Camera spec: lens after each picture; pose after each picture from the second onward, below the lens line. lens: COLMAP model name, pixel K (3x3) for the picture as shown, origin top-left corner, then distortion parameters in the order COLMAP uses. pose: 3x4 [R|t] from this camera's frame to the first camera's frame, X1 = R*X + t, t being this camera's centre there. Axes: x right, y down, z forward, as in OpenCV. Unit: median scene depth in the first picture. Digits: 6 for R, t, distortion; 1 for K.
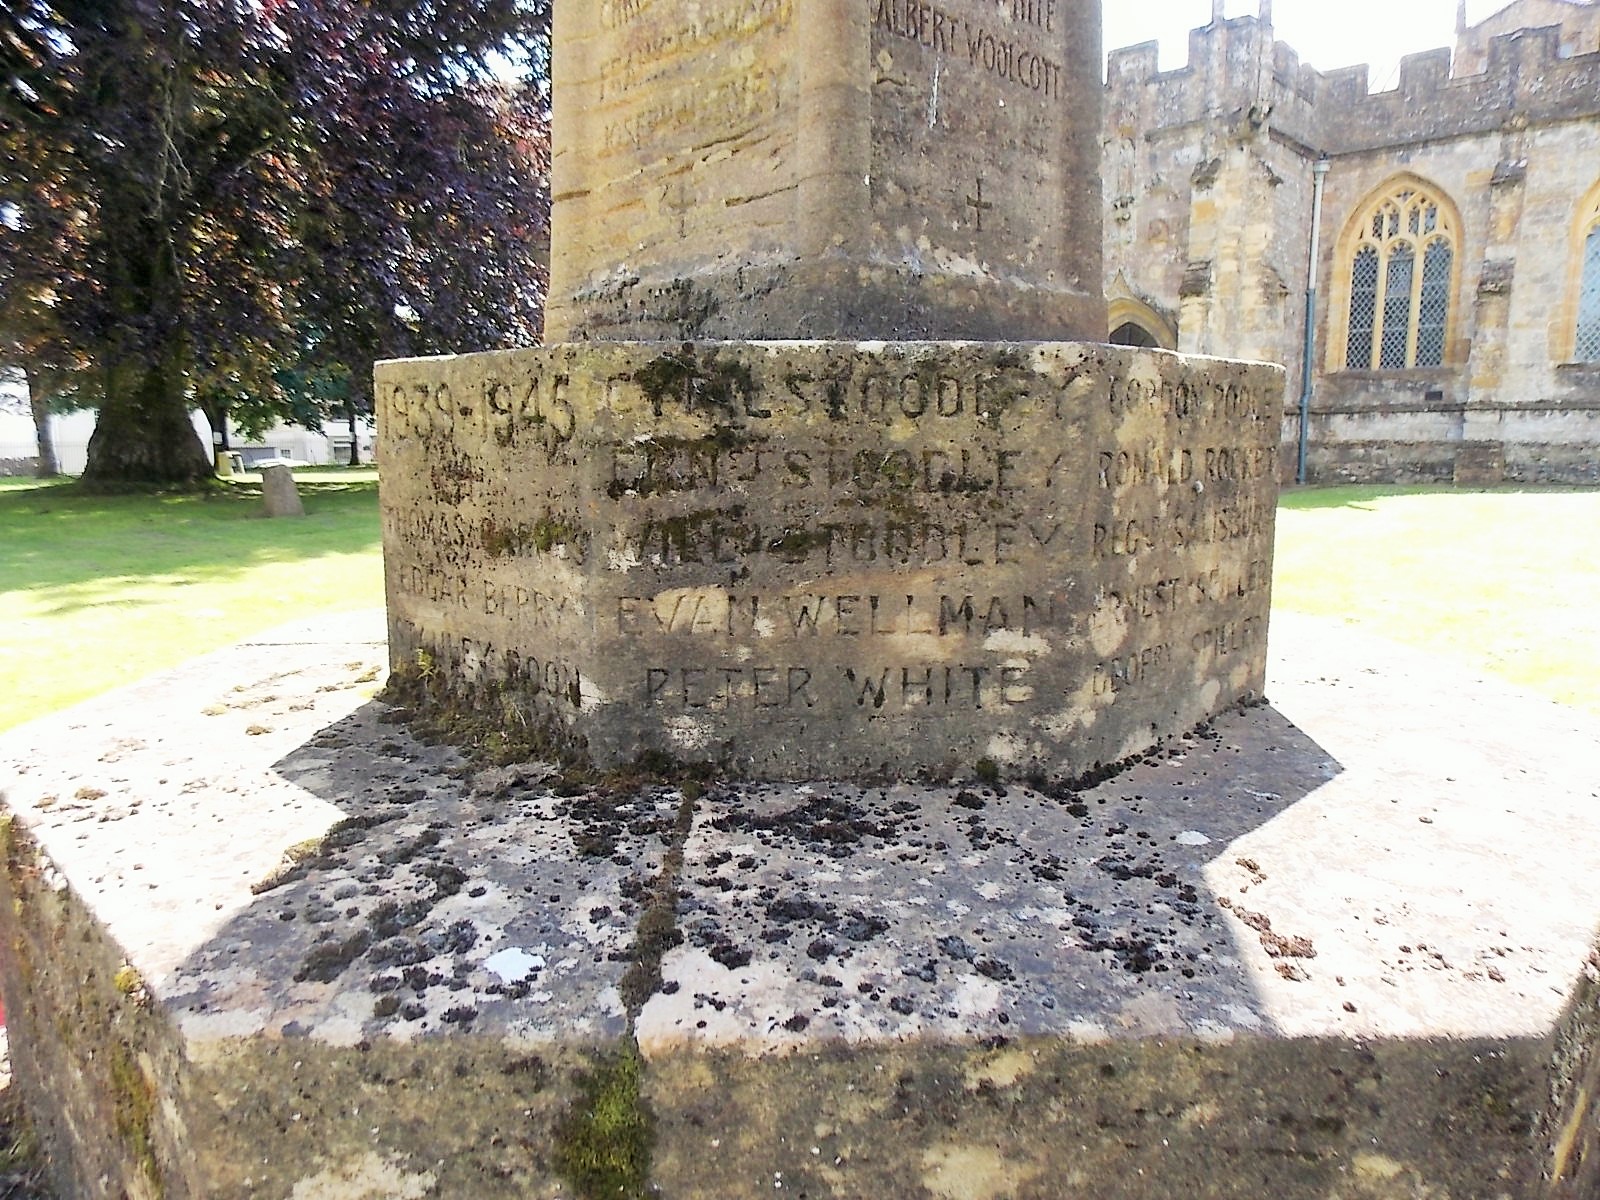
lens RADIAL K [[1048.1, 0, 802.3], [0, 1048.1, 591.4], [0, 0, 1]] dist [-0.000747, -0.003330]
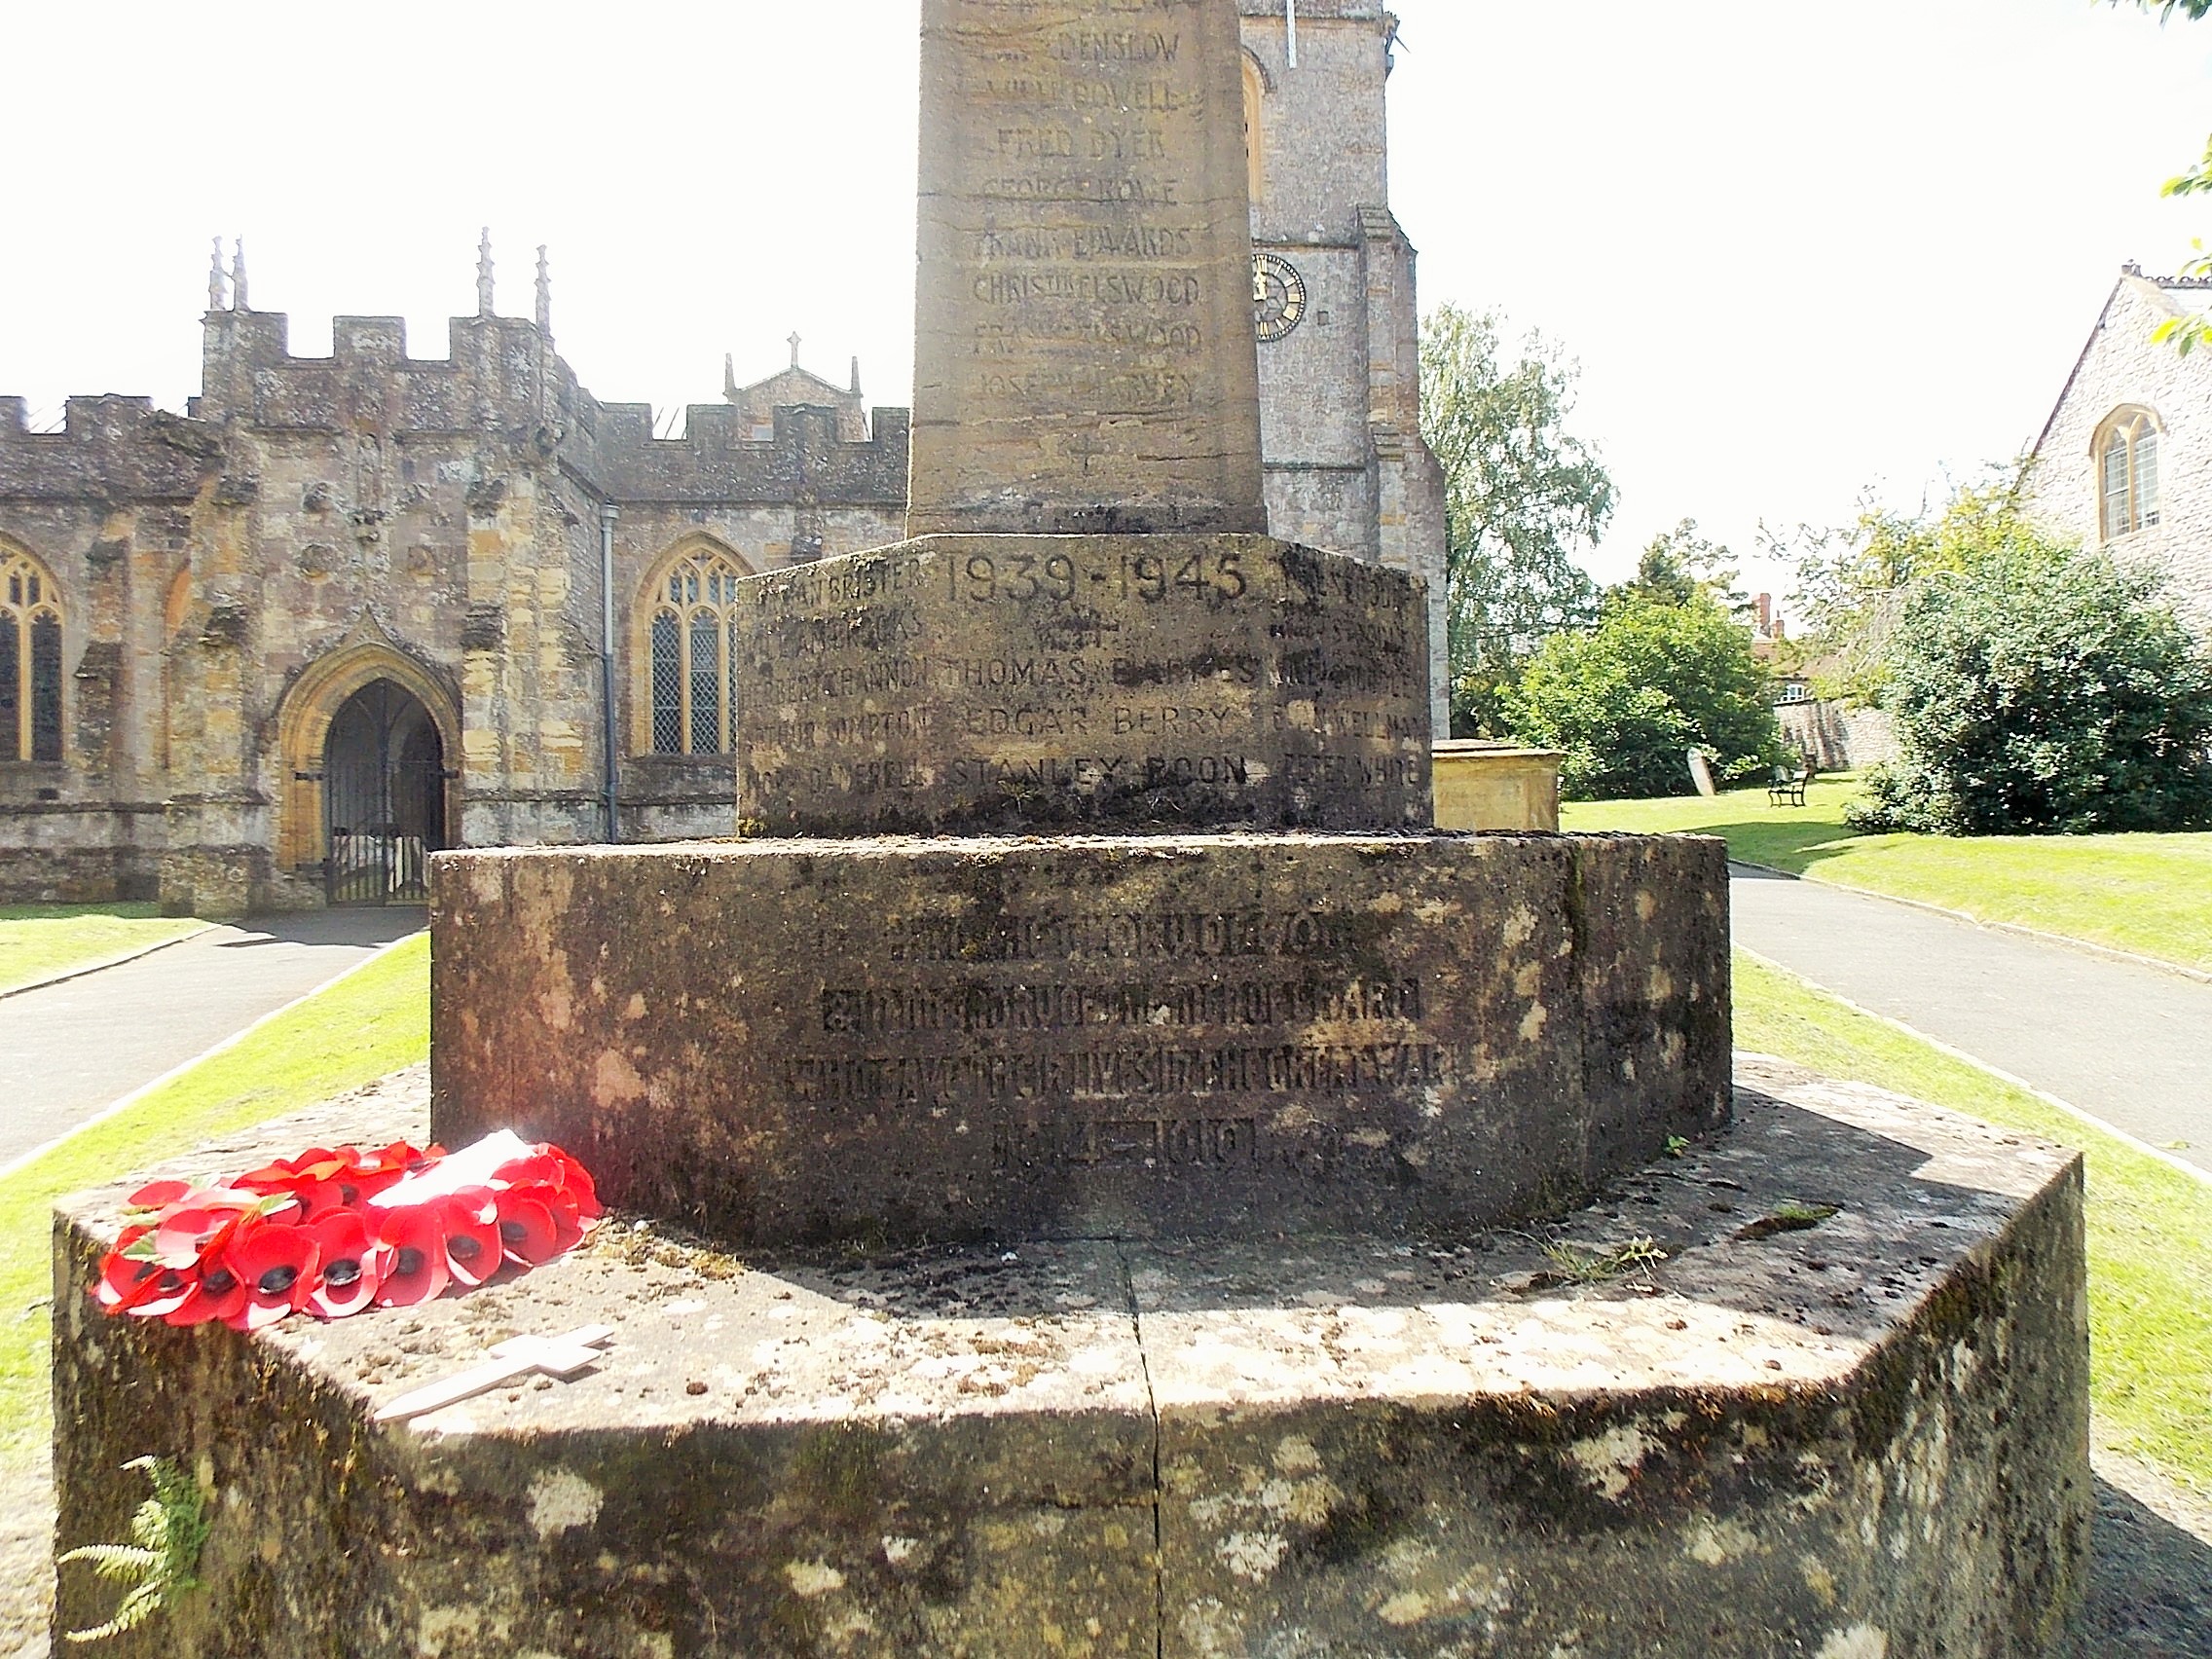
lens RADIAL K [[1449.1, 0, 1109.2], [0, 1449.1, 817.6], [0, 0, 1]] dist [-0.000747, -0.003330]
pose [[0.672951, -0.000189, 0.739687, -0.098718], [0.128405, 0.984847, -0.116569, 0.019959], [-0.728457, 0.173425, 0.662778, -0.008636]]
